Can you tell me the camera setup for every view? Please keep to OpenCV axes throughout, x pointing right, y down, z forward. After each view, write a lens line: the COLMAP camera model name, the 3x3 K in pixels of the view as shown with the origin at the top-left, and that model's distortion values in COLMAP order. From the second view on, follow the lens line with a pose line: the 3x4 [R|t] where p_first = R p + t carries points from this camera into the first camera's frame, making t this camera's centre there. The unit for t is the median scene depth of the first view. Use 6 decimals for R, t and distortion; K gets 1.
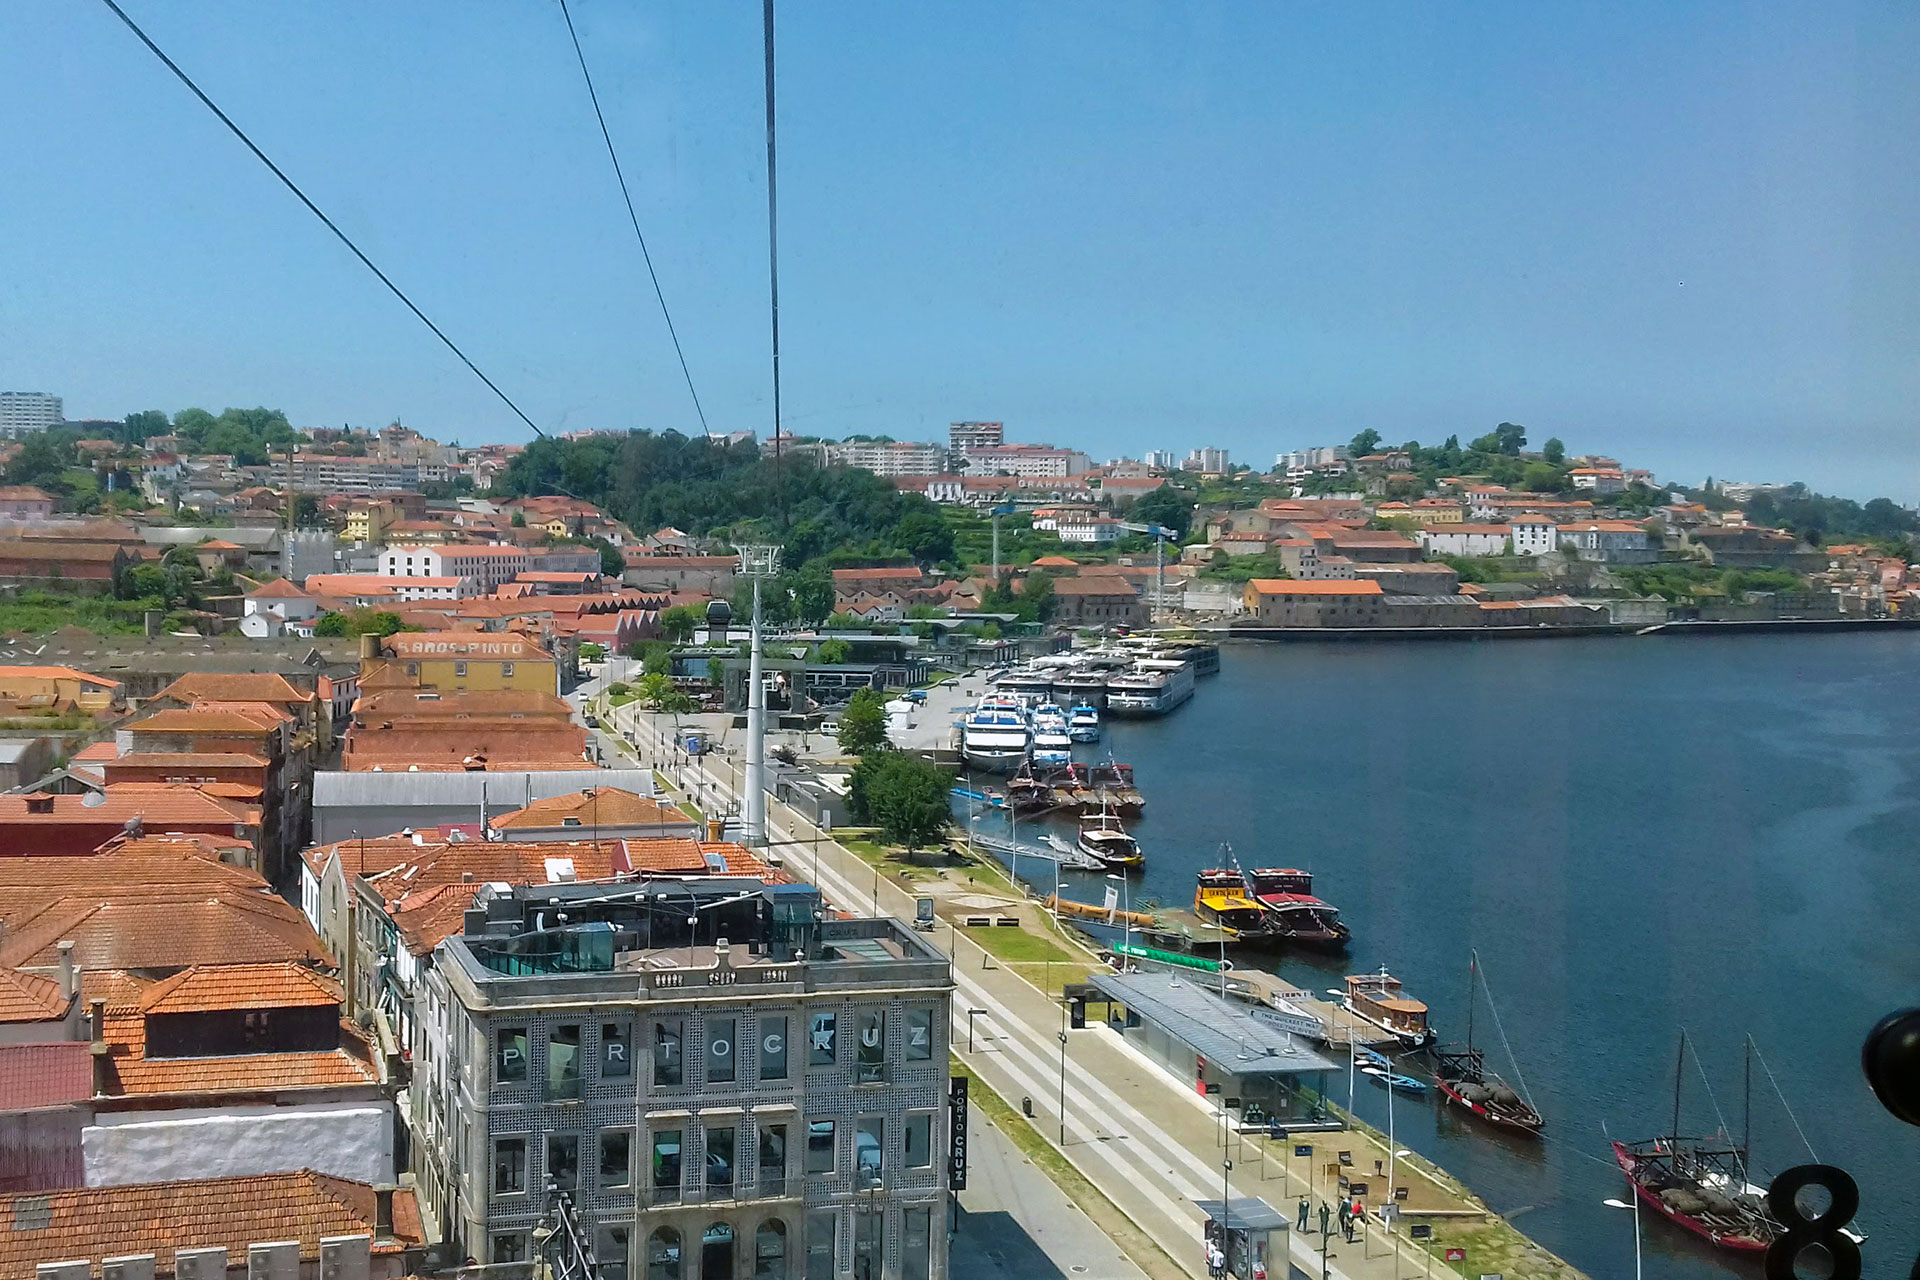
lens RADIAL K [[3741.7, 0, 960.0], [0, 3741.7, 640.0], [0, 0, 1]] dist [0.253781, -0.112649]
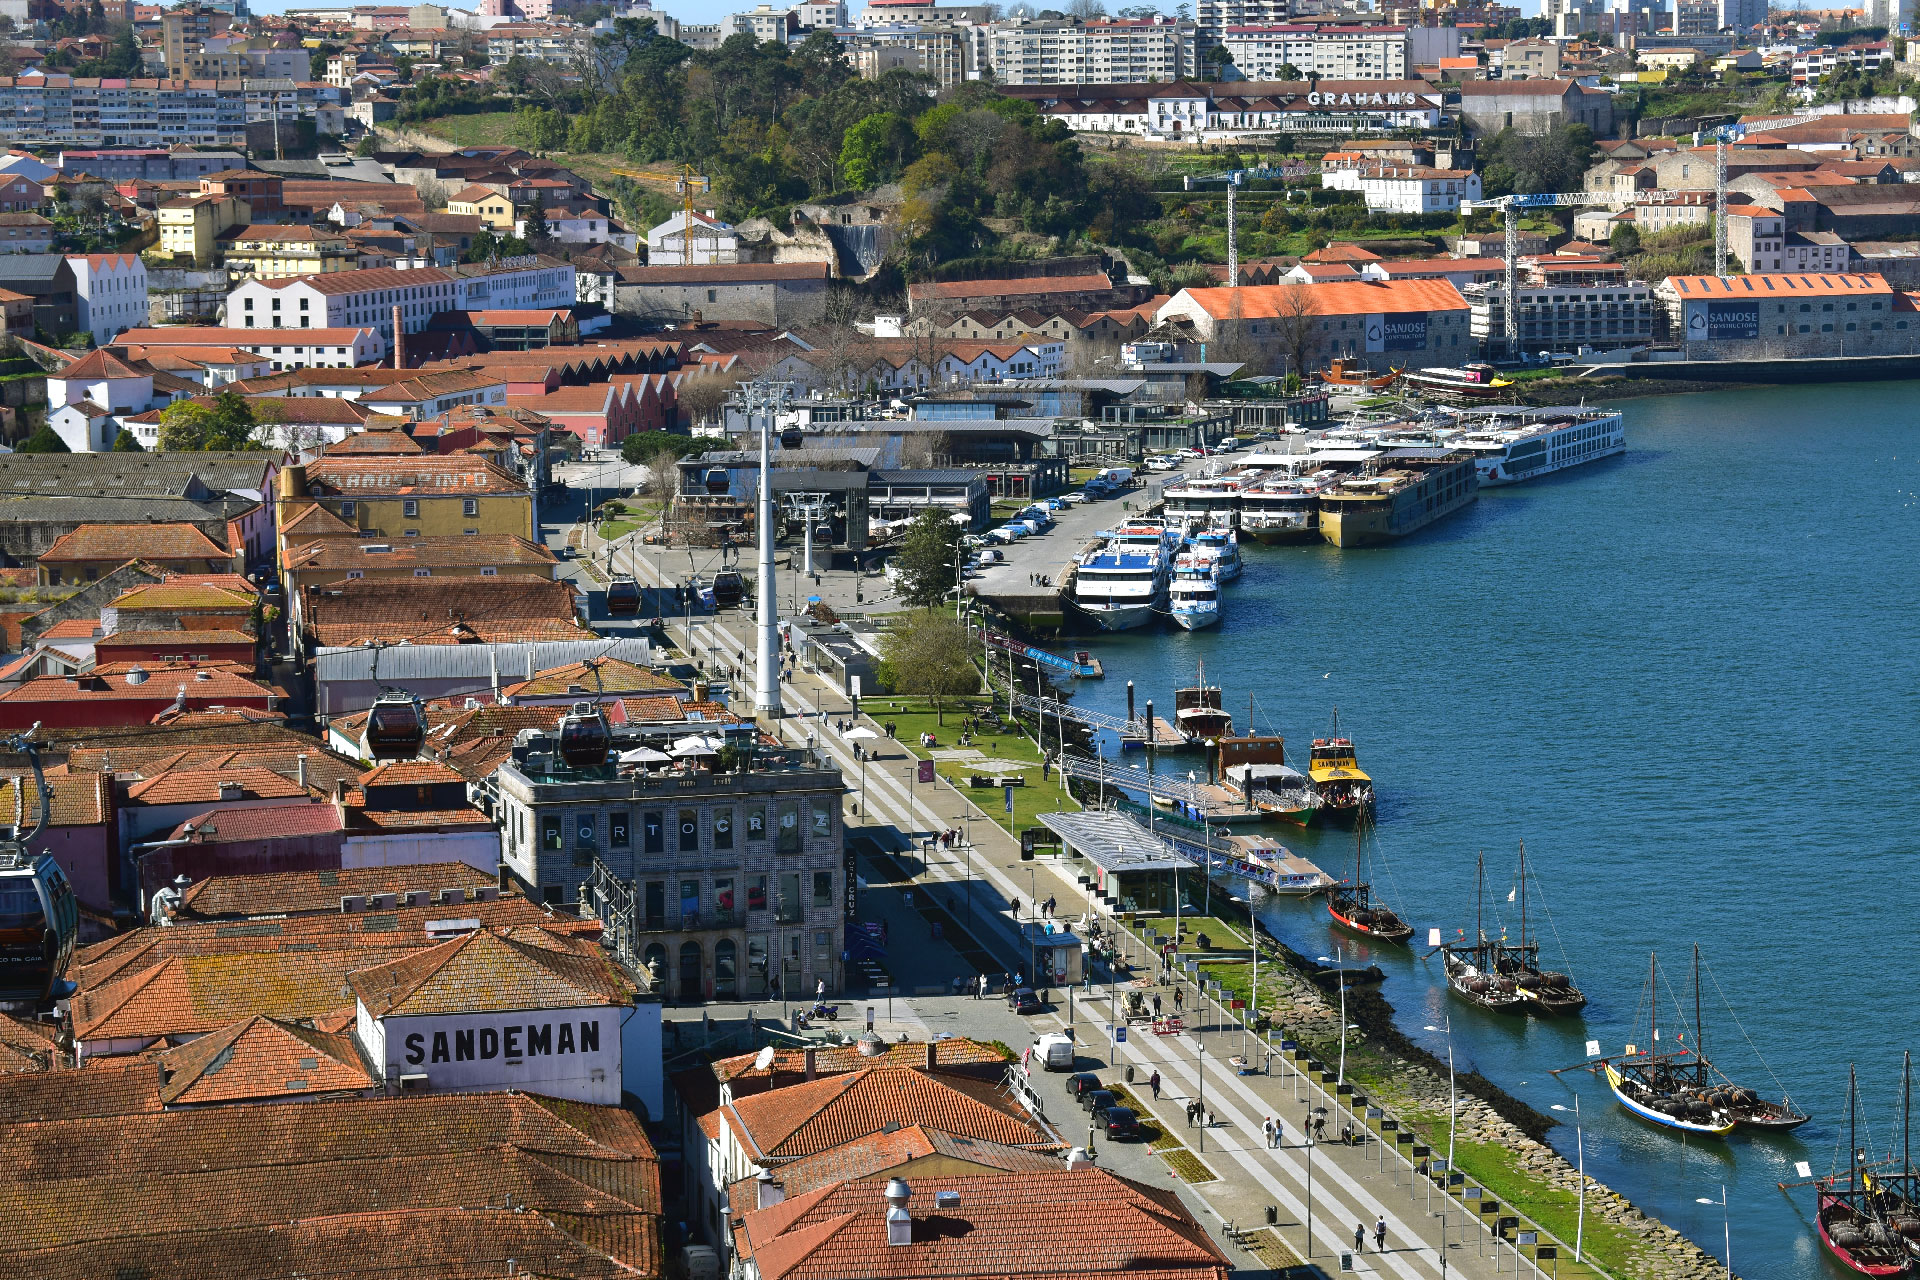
lens RADIAL K [[3741.7, 0, 960.0], [0, 3741.7, 640.0], [0, 0, 1]] dist [0.253781, -0.112649]
pose [[0.999740, -0.022789, 0.000782, -0.032495], [0.022744, 0.999059, 0.036918, 0.014765], [-0.001623, -0.036891, 0.999318, 0.358019]]
